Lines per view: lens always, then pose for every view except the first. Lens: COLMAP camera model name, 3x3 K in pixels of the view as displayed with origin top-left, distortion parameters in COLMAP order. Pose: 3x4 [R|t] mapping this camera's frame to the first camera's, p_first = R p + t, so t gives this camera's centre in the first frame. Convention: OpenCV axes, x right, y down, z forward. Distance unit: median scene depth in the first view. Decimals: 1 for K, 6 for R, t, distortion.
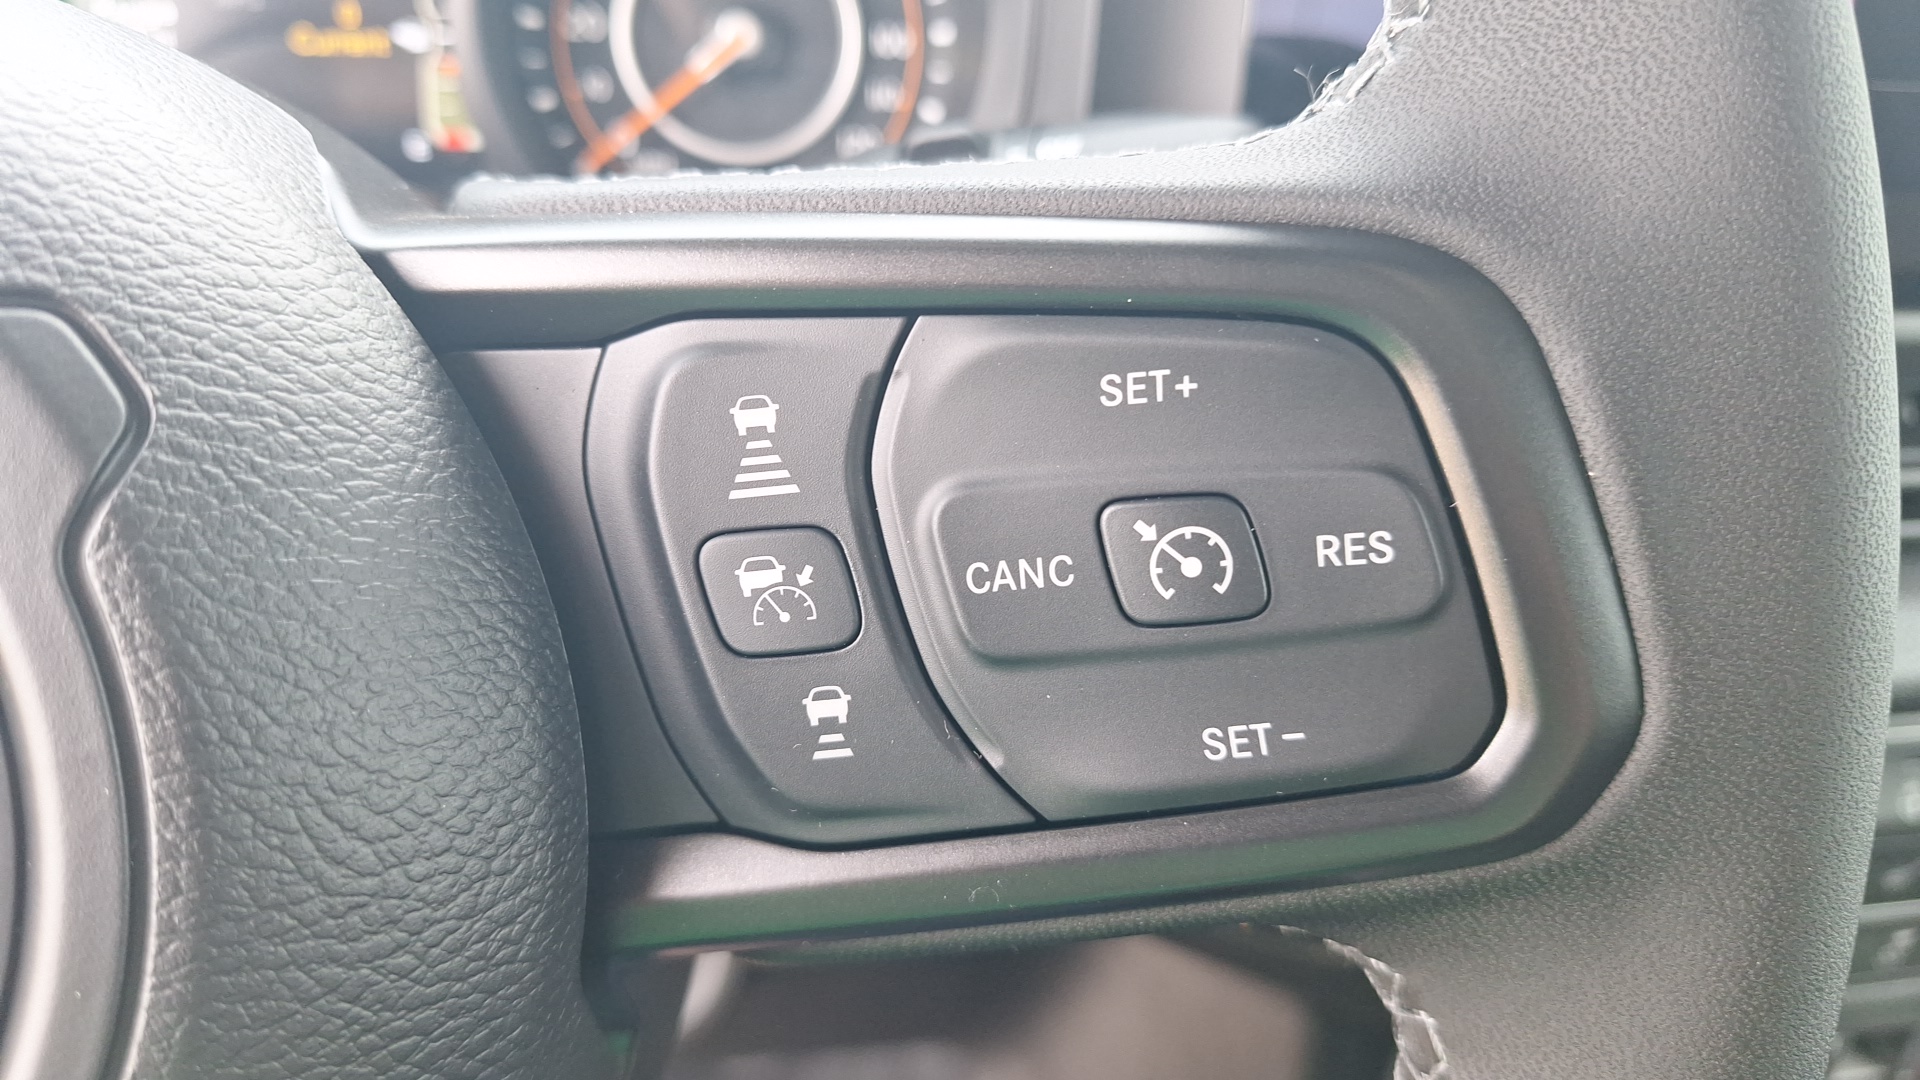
lens RADIAL K [[1298.1, 0, 958.9], [0, 1298.1, 494.9], [0, 0, 1]] dist [0.099176, -0.097852]
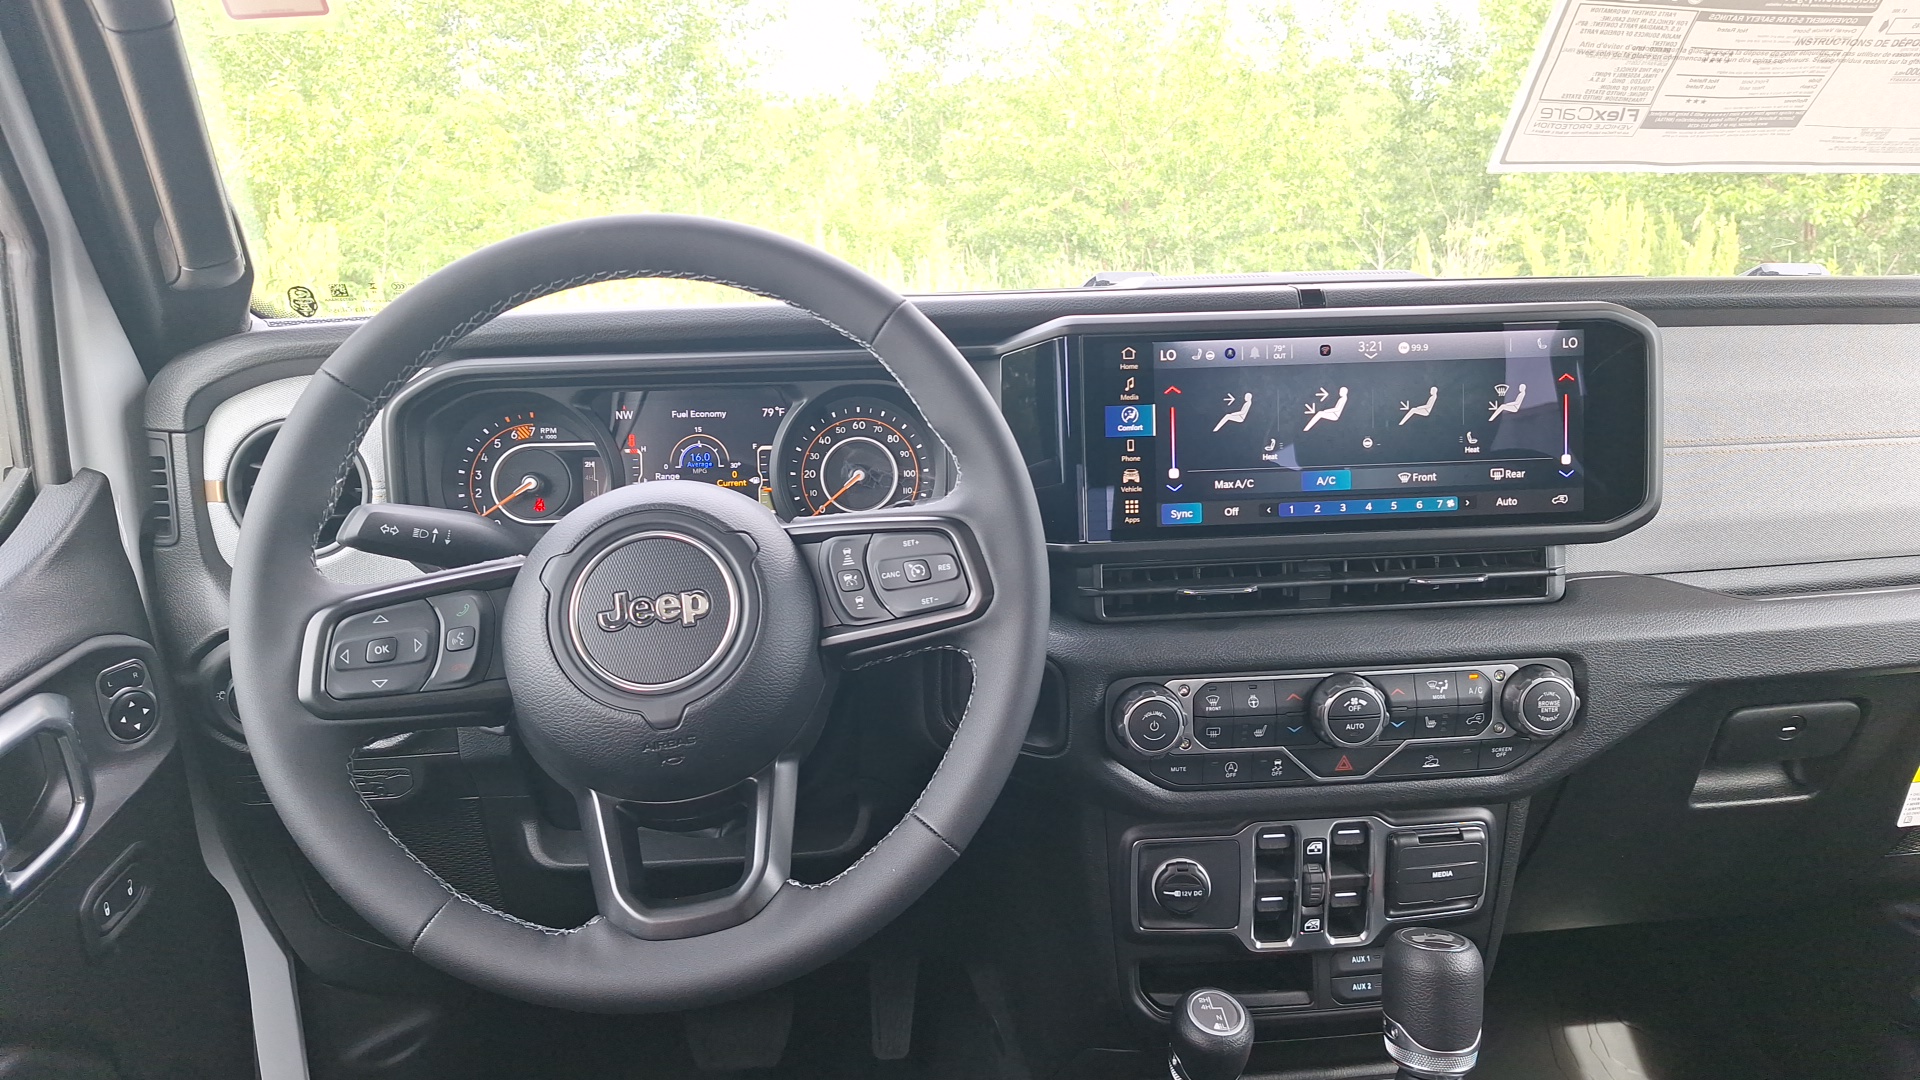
lens RADIAL K [[1212.3, 0, 960.4], [0, 1212.3, 503.4], [0, 0, 1]] dist [-0.000010, -0.000600]
pose [[0.991696, -0.054133, -0.116657, 1.013889], [0.021918, 0.964967, -0.261453, 1.186563], [0.126723, 0.256725, 0.958141, -4.298503]]
